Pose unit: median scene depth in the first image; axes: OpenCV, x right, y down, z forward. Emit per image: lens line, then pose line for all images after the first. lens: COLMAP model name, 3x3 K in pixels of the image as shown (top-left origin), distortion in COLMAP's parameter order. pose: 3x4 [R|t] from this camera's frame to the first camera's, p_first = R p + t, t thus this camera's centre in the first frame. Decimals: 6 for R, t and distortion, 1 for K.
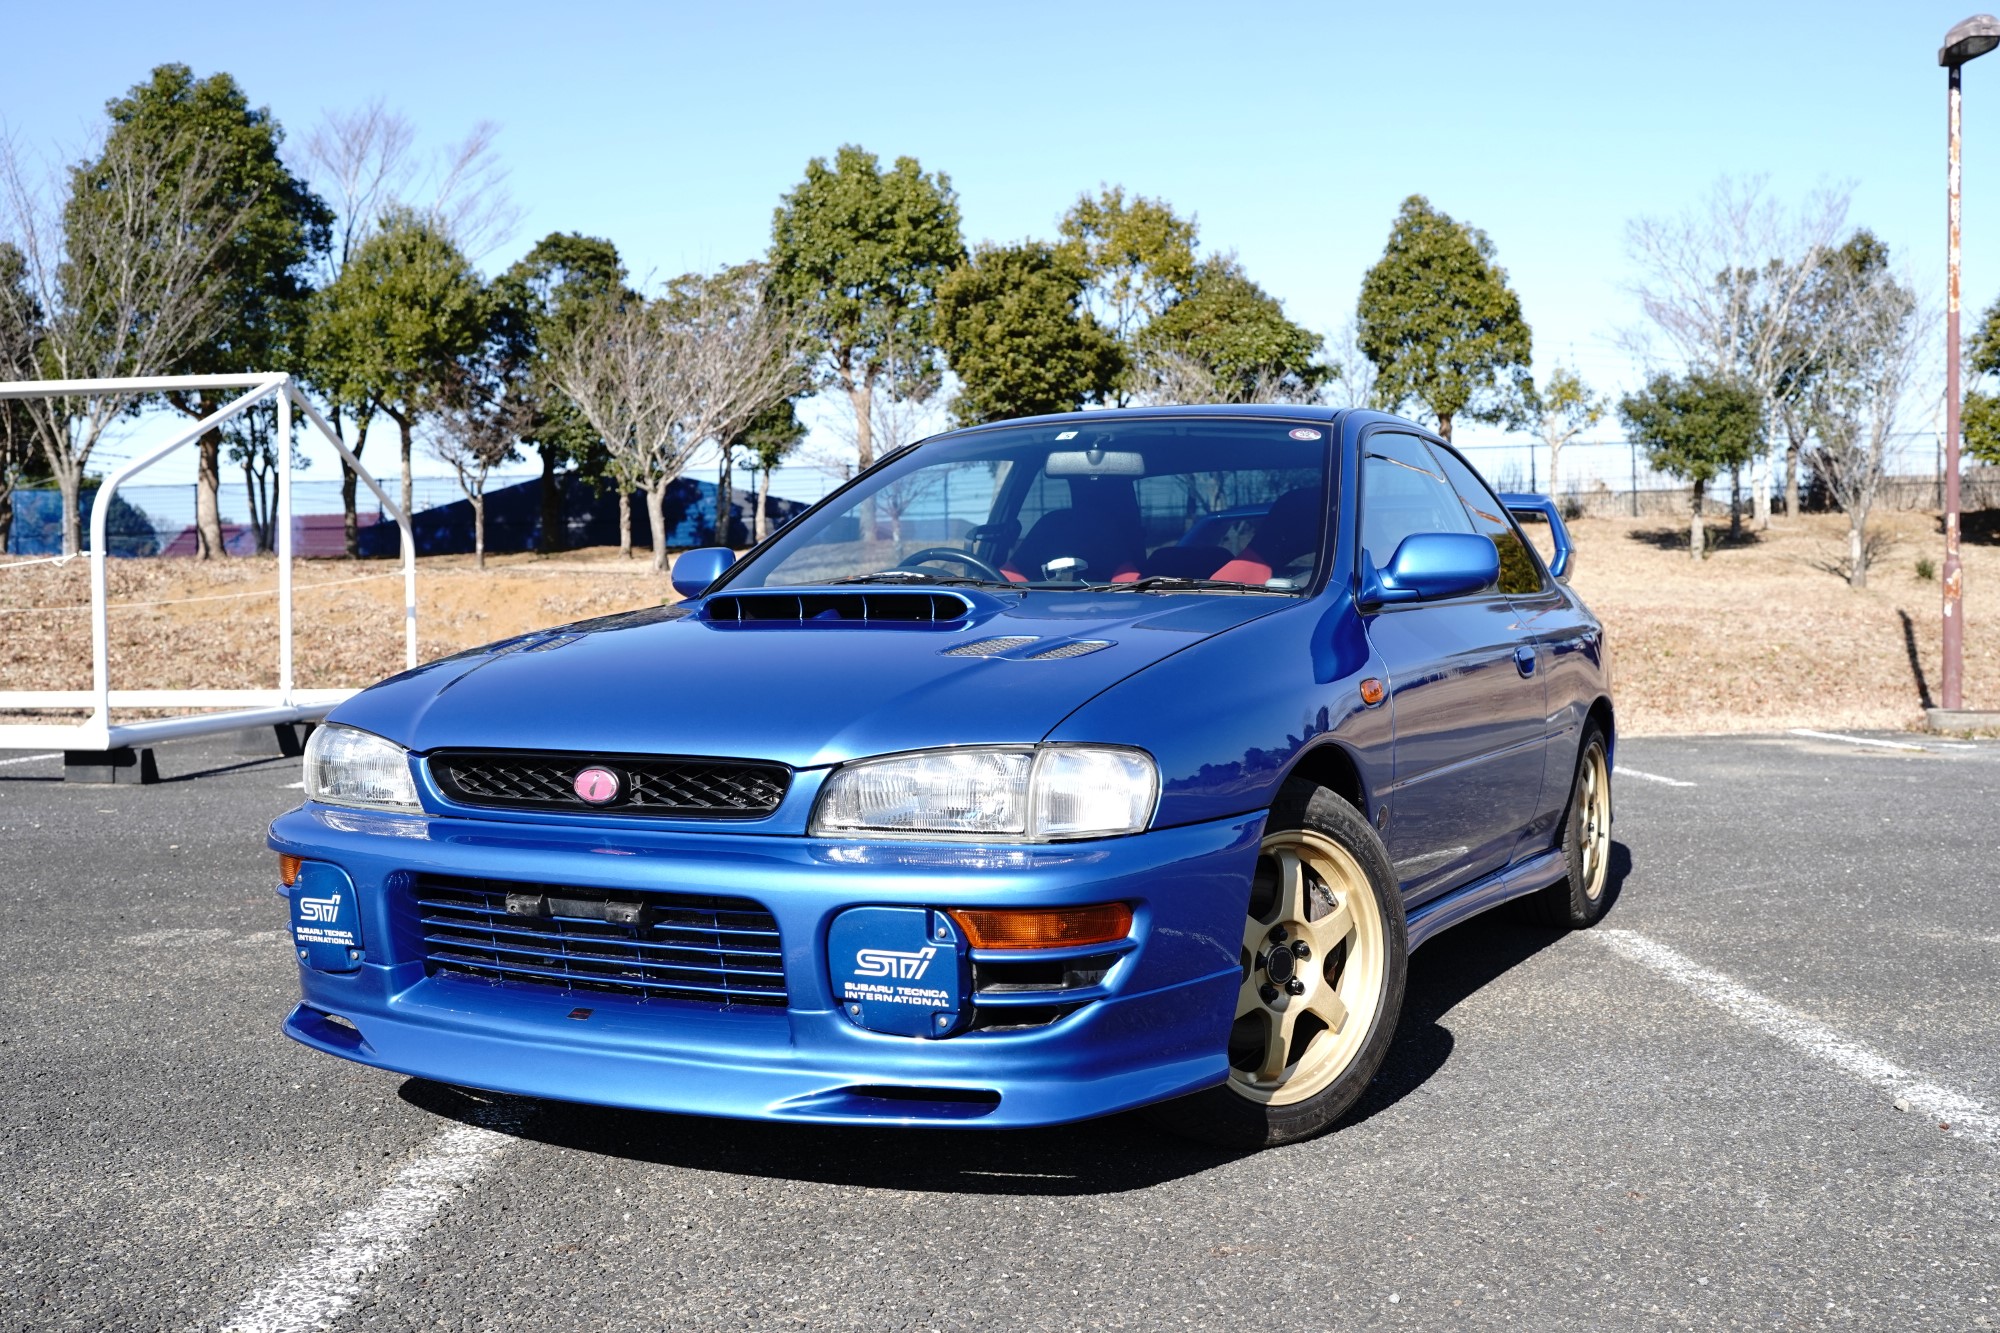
lens RADIAL K [[1945.8, 0, 997.5], [0, 1945.8, 672.0], [0, 0, 1]] dist [-0.002774, 0.001043]
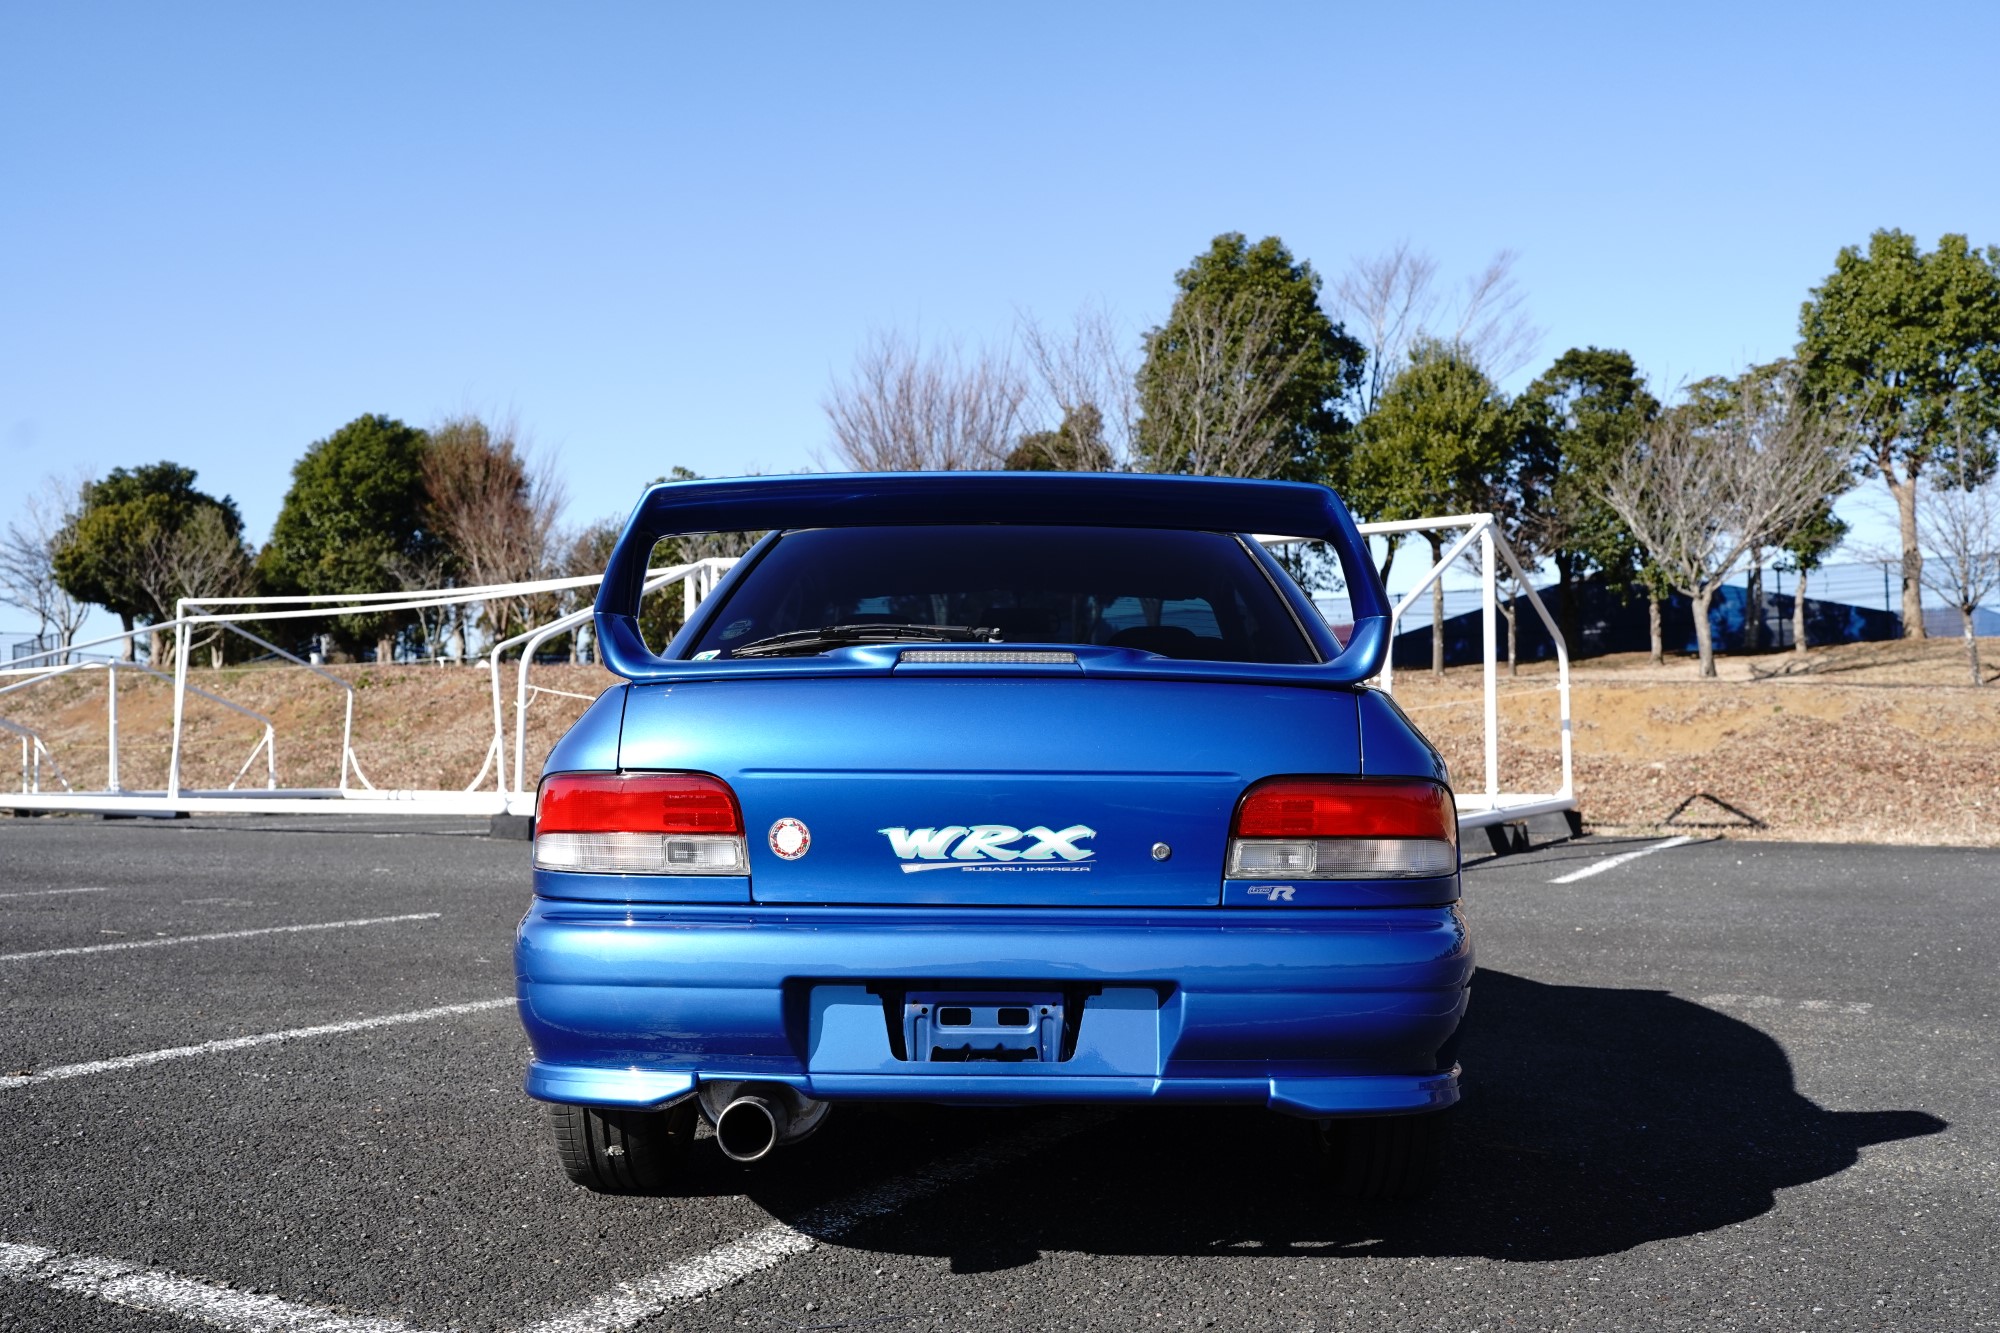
lens RADIAL K [[1949.5, 0, 1013.9], [0, 1949.5, 647.2], [0, 0, 1]] dist [0.008168, 0.006286]
pose [[0.895832, -0.027200, -0.443560, -0.043123], [-0.002413, 0.997813, -0.066060, -0.000334], [0.444387, 0.060249, 0.893807, -0.045470]]
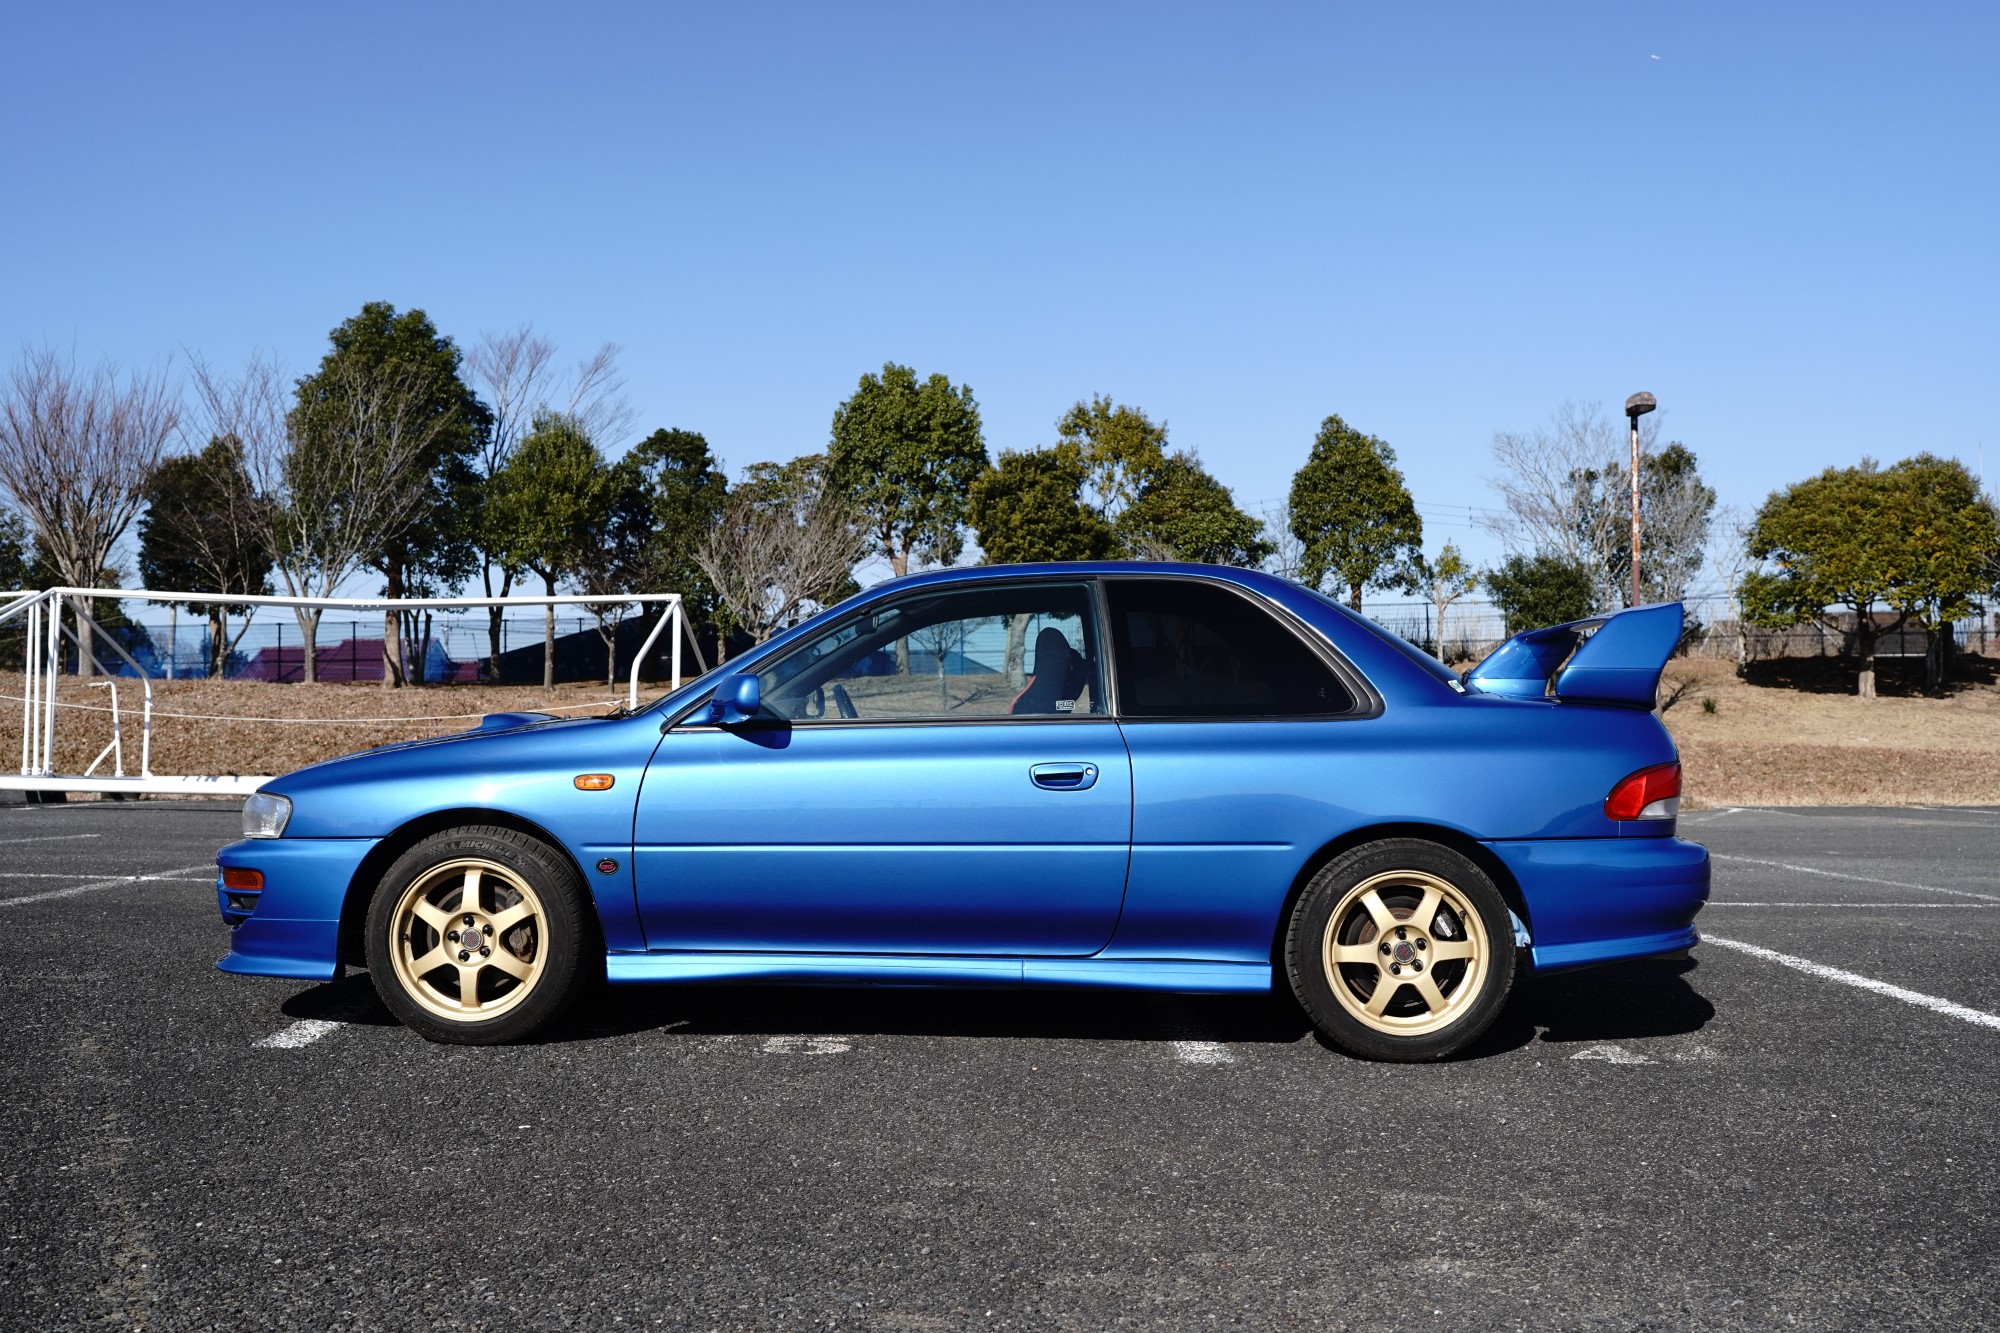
lens RADIAL K [[1945.8, 0, 997.5], [0, 1945.8, 672.0], [0, 0, 1]] dist [-0.002774, 0.001043]
pose [[0.999488, 0.009422, 0.030563, -0.049760], [-0.007567, 0.998154, -0.060256, 0.007824], [-0.031074, 0.059994, 0.997715, -0.291742]]
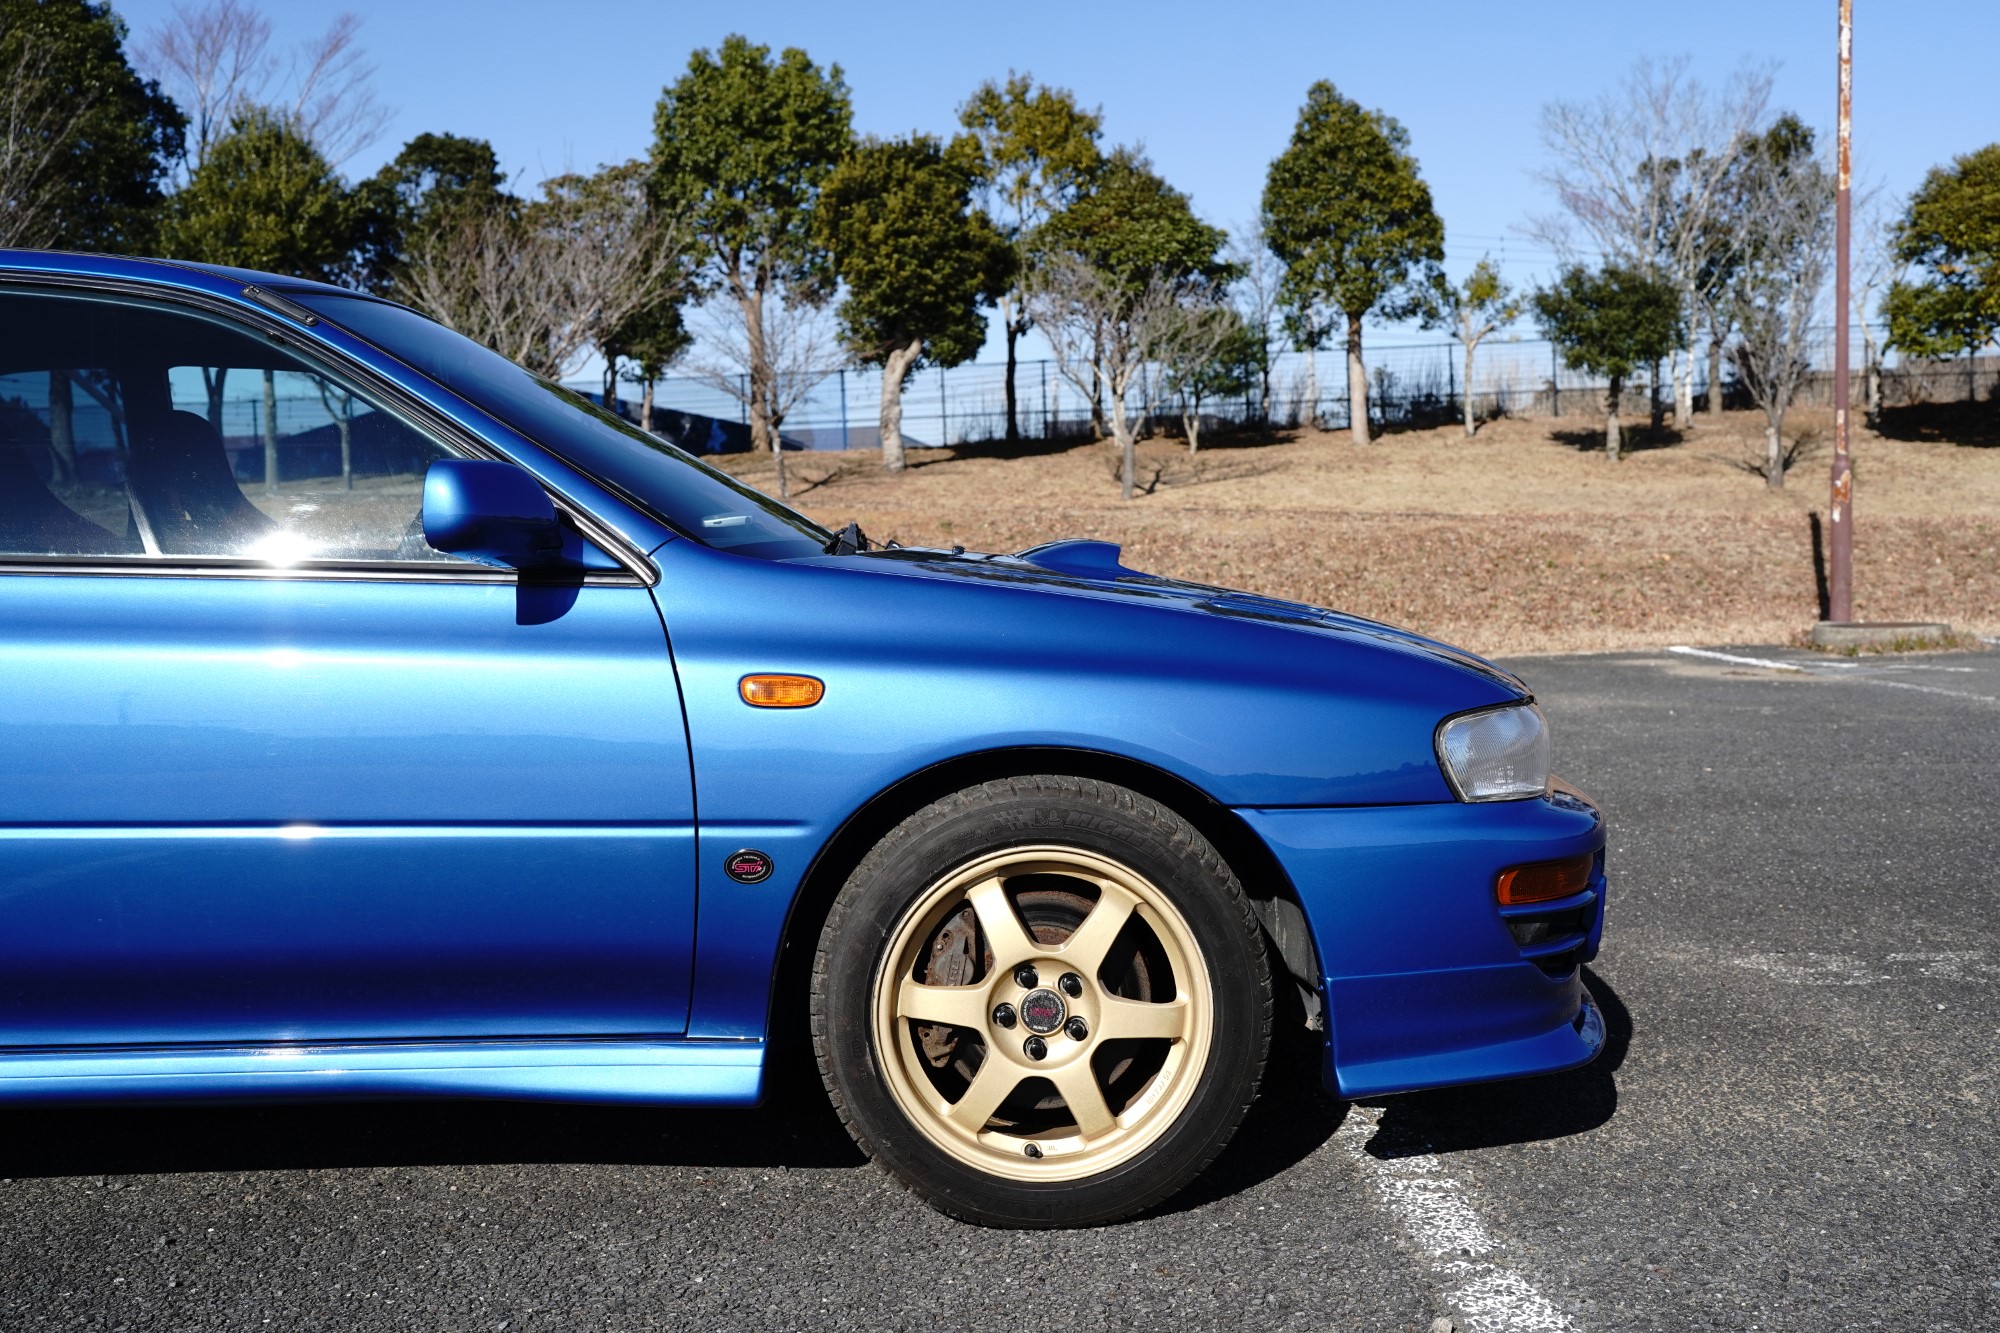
lens RADIAL K [[1945.8, 0, 997.5], [0, 1945.8, 672.0], [0, 0, 1]] dist [-0.002774, 0.001043]
pose [[0.999630, -0.017591, 0.020742, 0.030833], [0.016602, 0.998760, 0.046932, -0.003254], [-0.021542, -0.046570, 0.998683, 0.036132]]
